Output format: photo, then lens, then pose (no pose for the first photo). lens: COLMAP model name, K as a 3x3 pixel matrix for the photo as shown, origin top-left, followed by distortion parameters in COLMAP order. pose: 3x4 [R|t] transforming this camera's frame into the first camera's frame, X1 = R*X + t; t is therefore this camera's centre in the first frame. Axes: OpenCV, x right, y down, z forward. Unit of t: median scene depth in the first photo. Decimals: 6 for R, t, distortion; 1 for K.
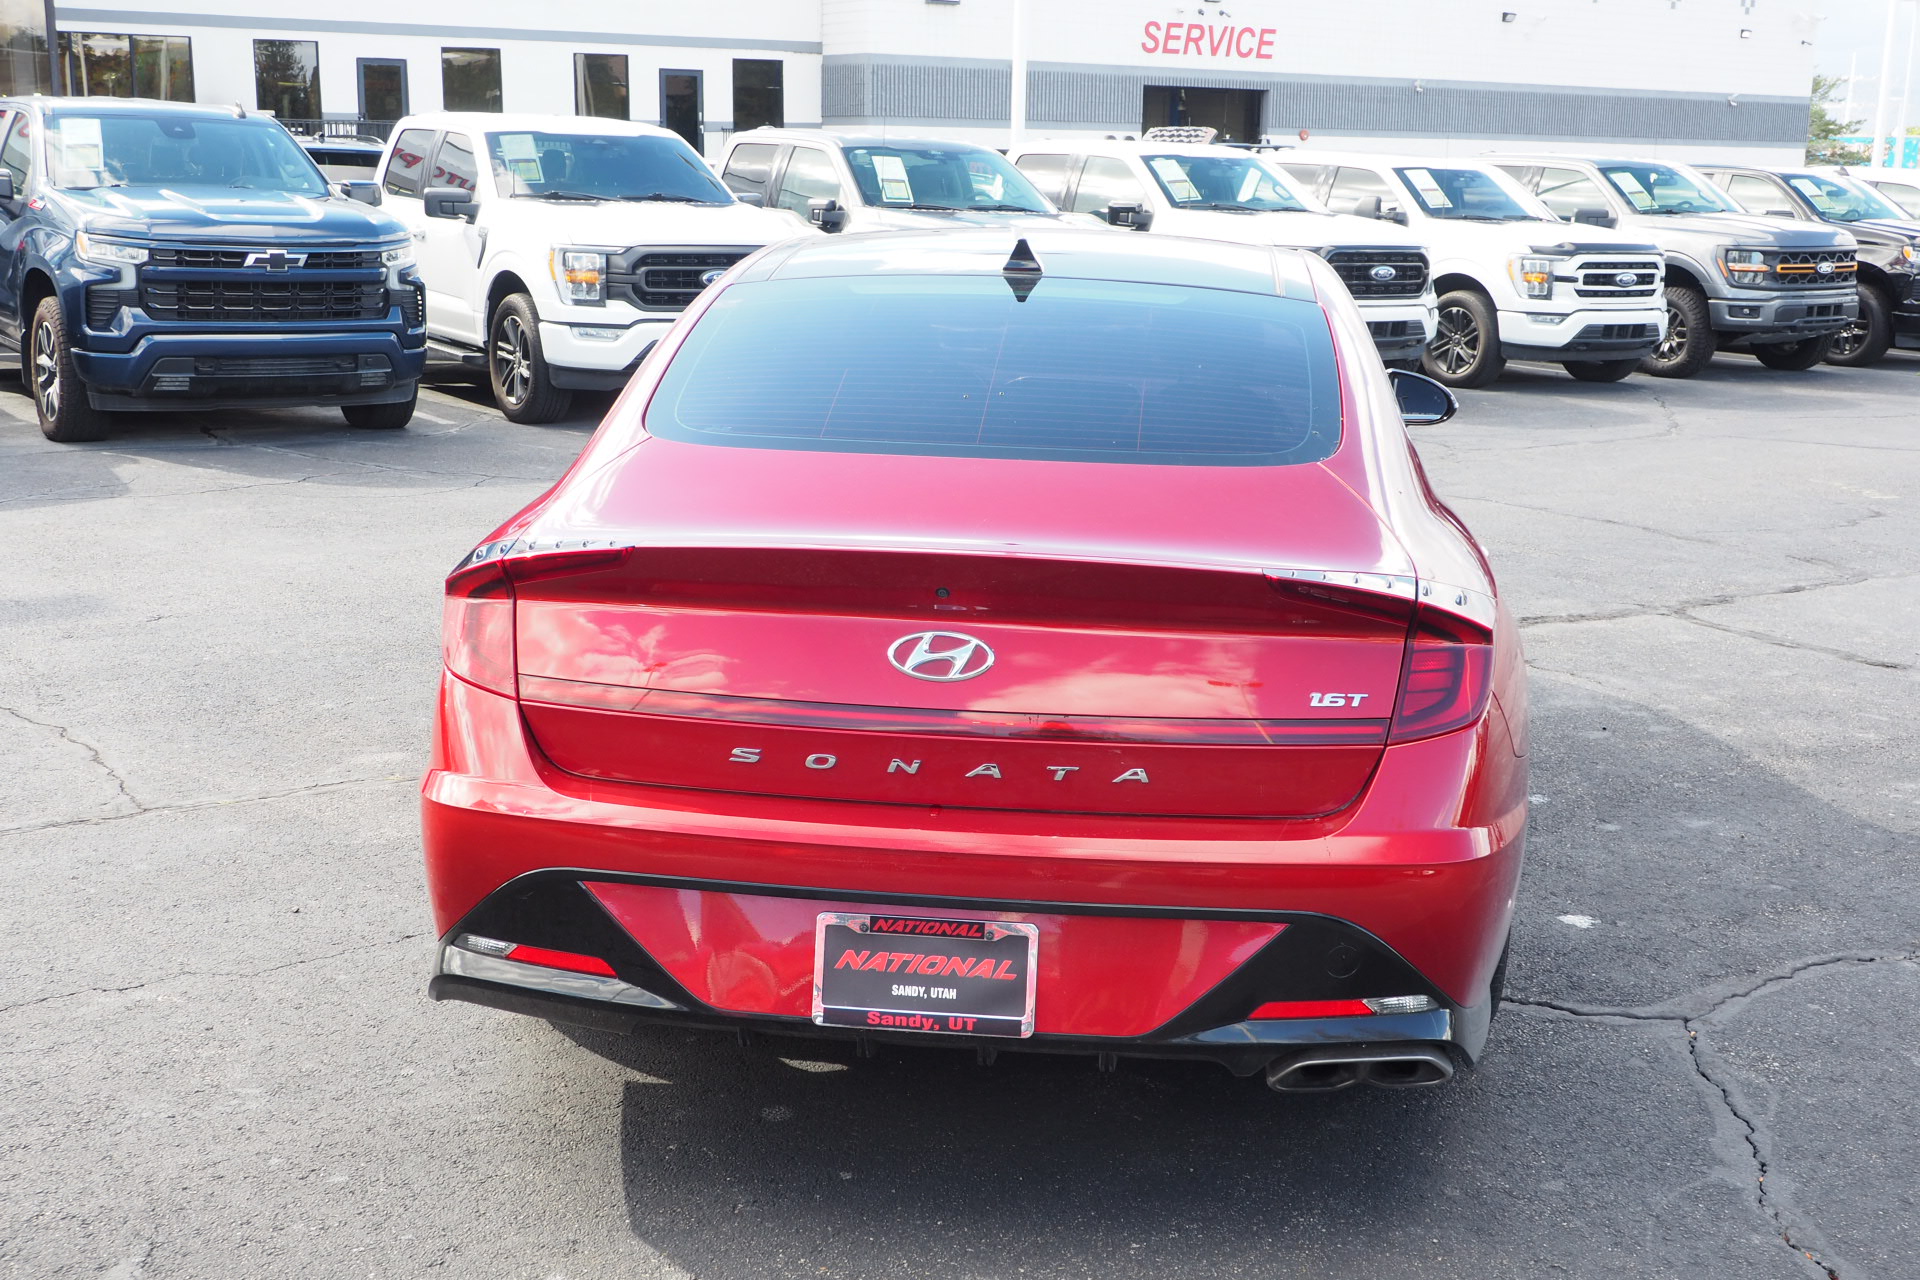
lens RADIAL K [[2086.8, 0, 977.4], [0, 2086.8, 639.2], [0, 0, 1]] dist [-0.016775, 0.019499]
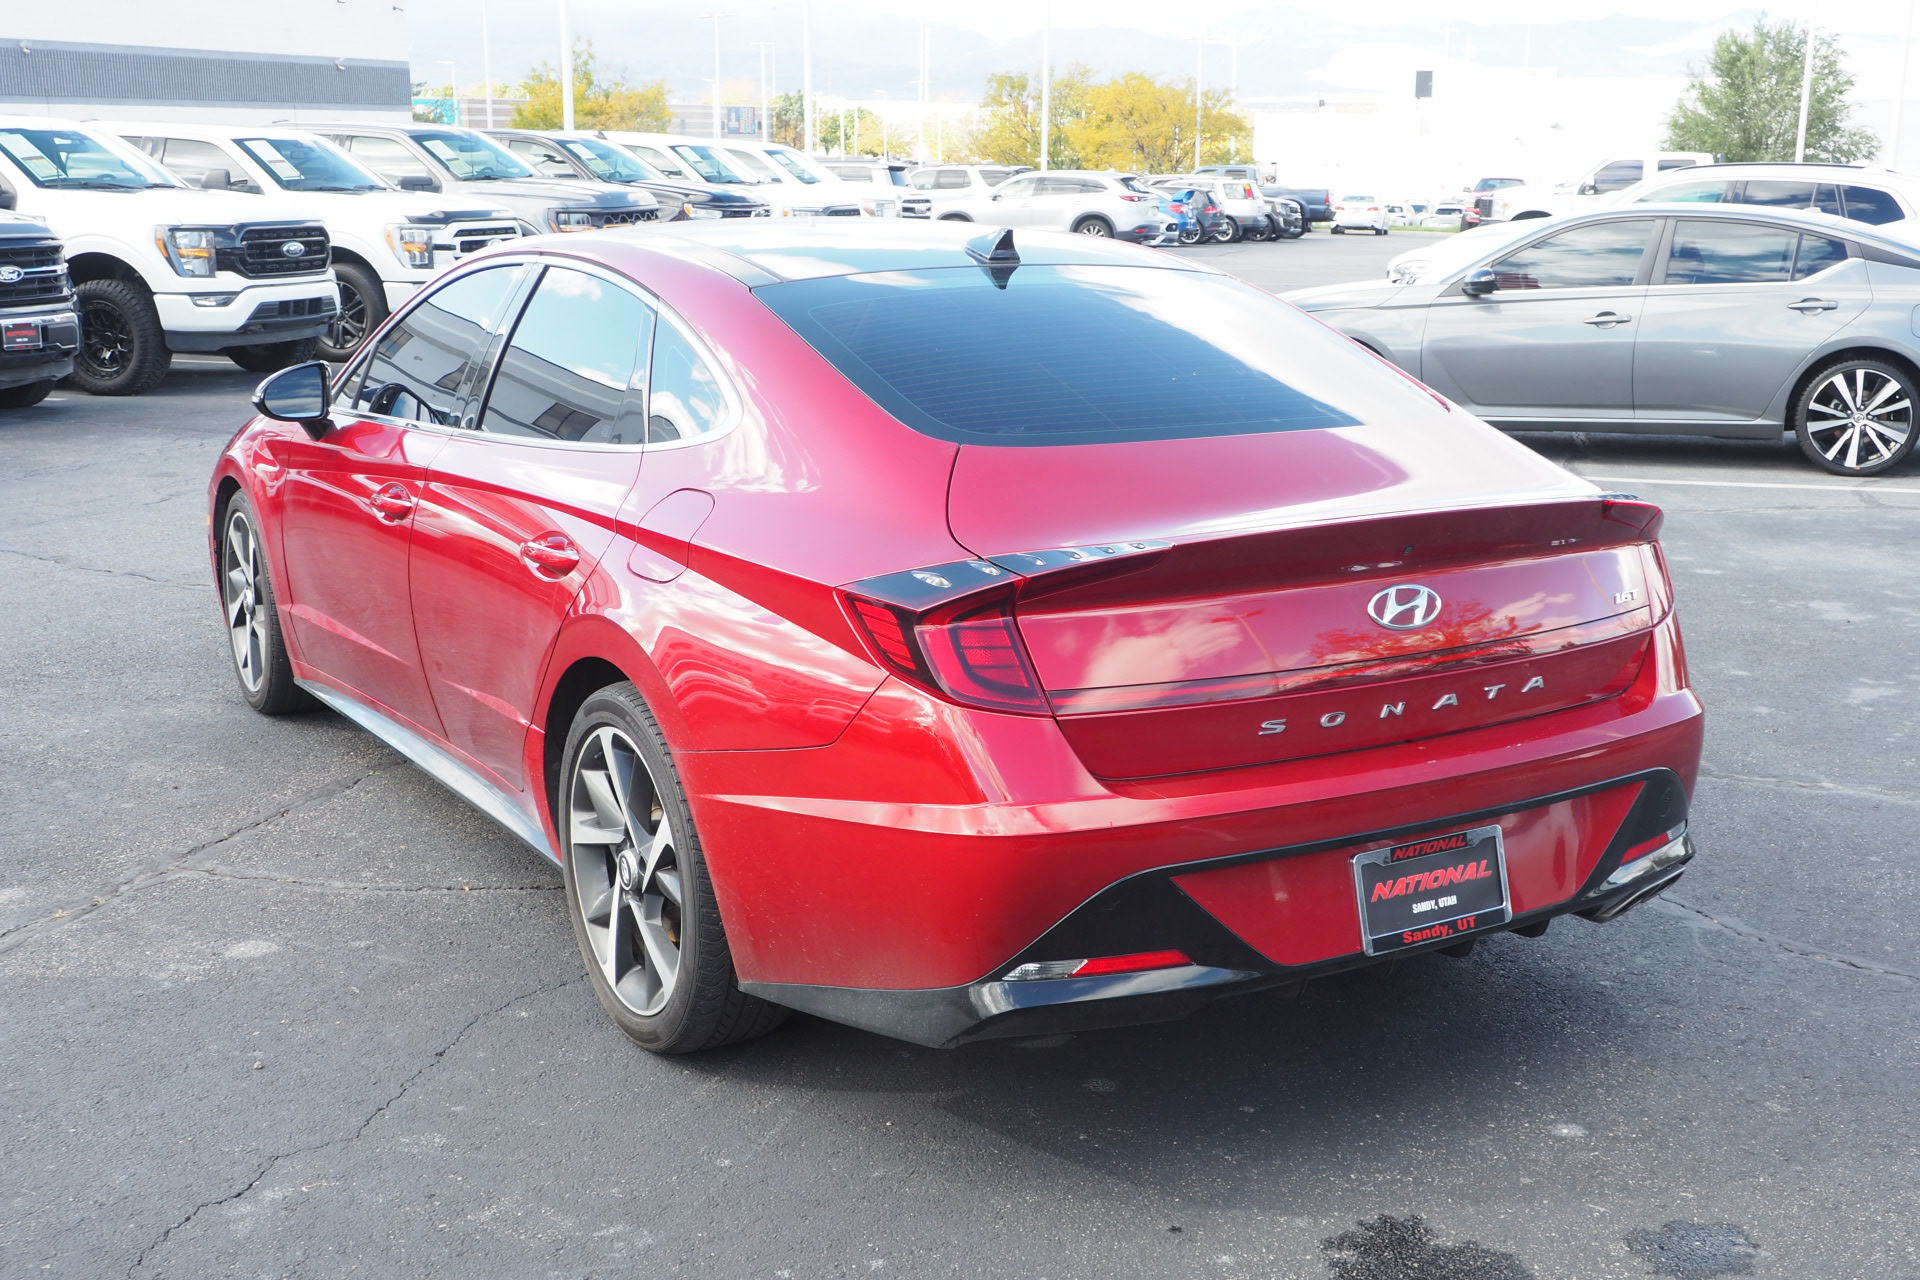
lens RADIAL K [[2086.8, 0, 977.4], [0, 2086.8, 639.2], [0, 0, 1]] dist [-0.016775, 0.019499]
pose [[0.794304, -0.152335, 0.588111, -0.799204], [0.142244, 0.987777, 0.063742, -0.073045], [-0.590633, 0.033025, 0.806264, 0.218172]]
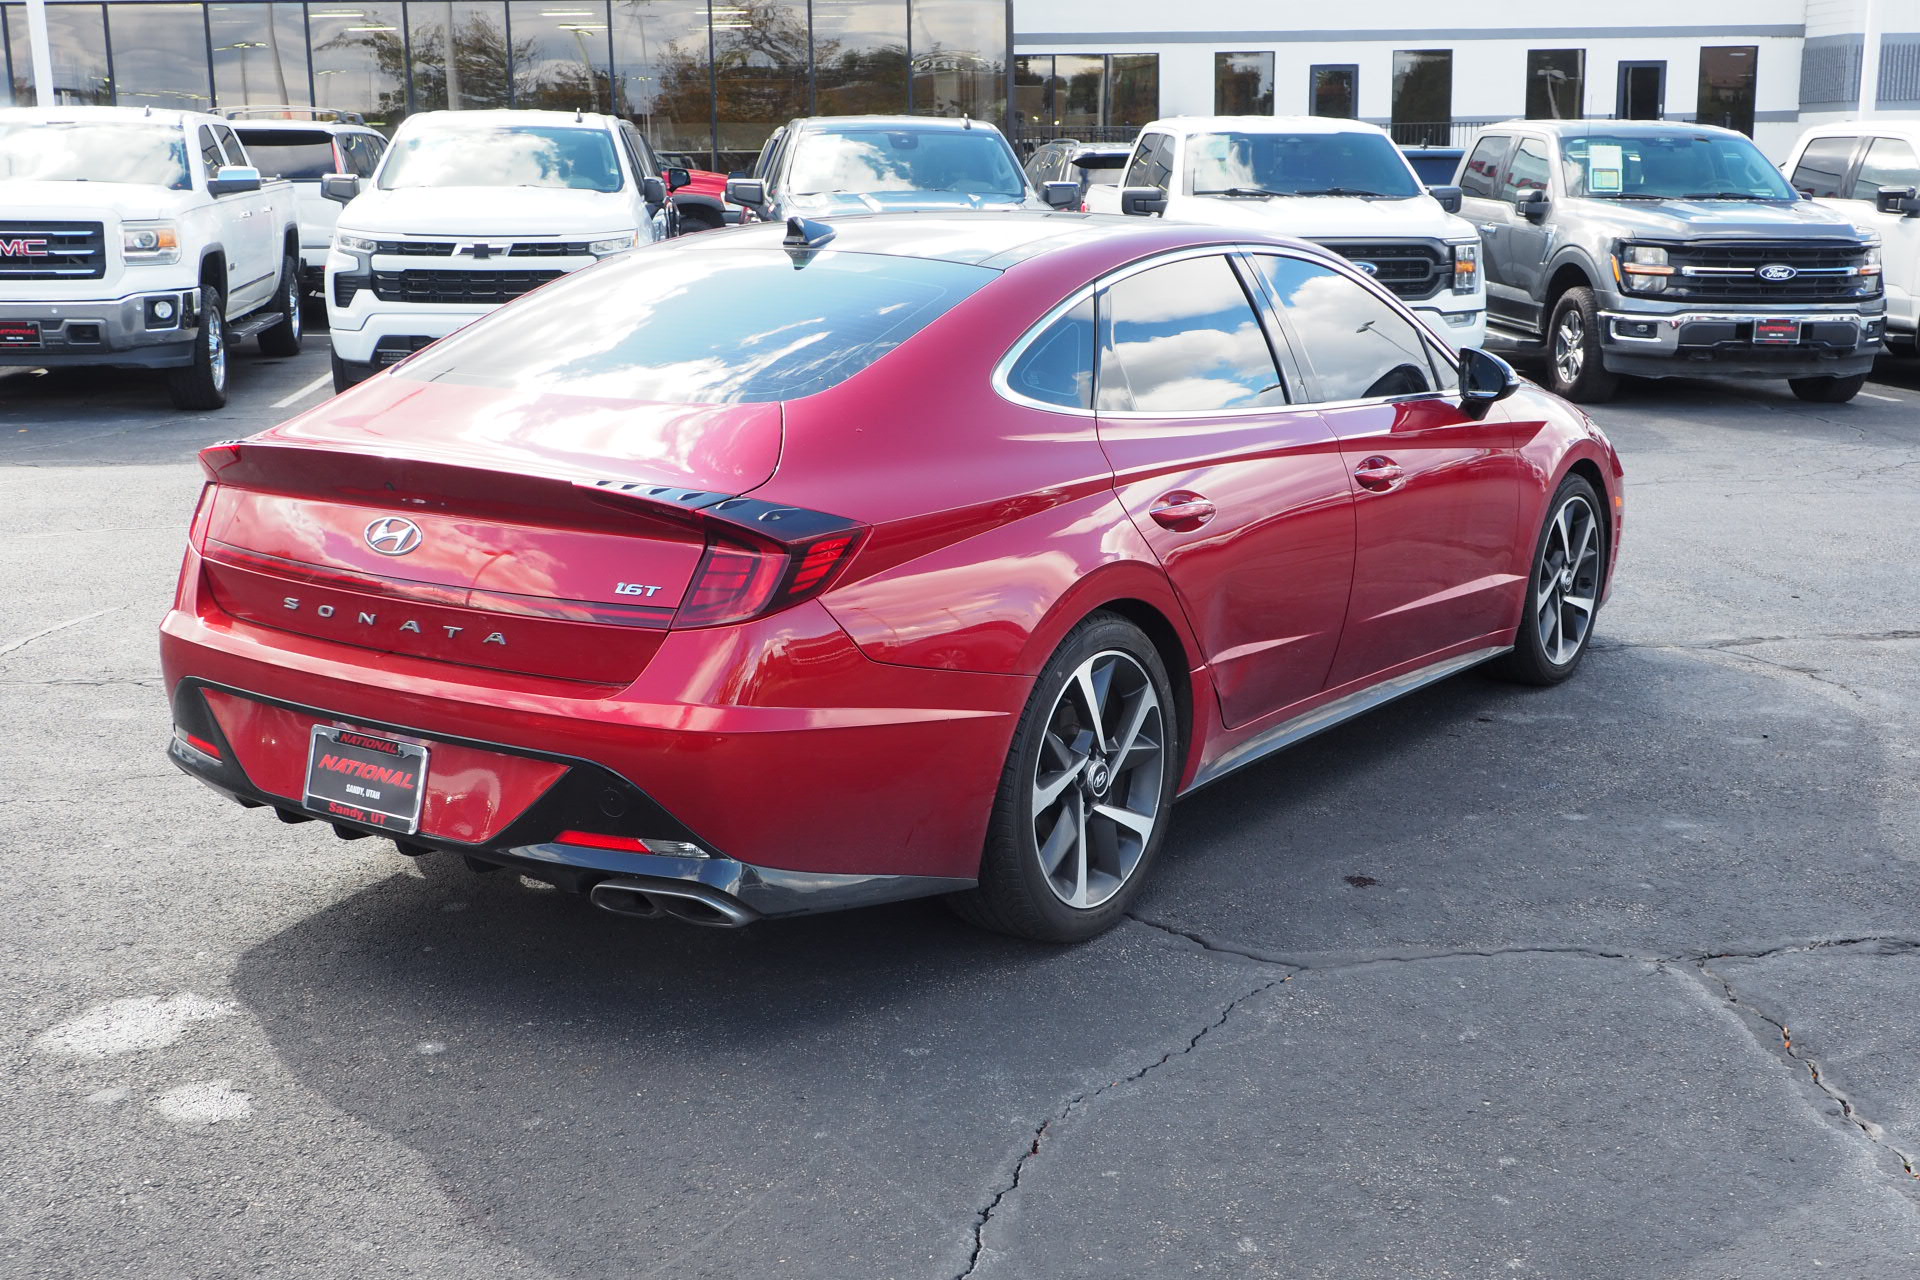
lens RADIAL K [[2086.8, 0, 977.4], [0, 2086.8, 639.2], [0, 0, 1]] dist [-0.016775, 0.019499]
pose [[0.884033, 0.076701, -0.461088, 0.844321], [-0.076821, 0.996873, 0.018539, 0.018738], [0.461068, 0.019032, 0.887161, 0.016746]]
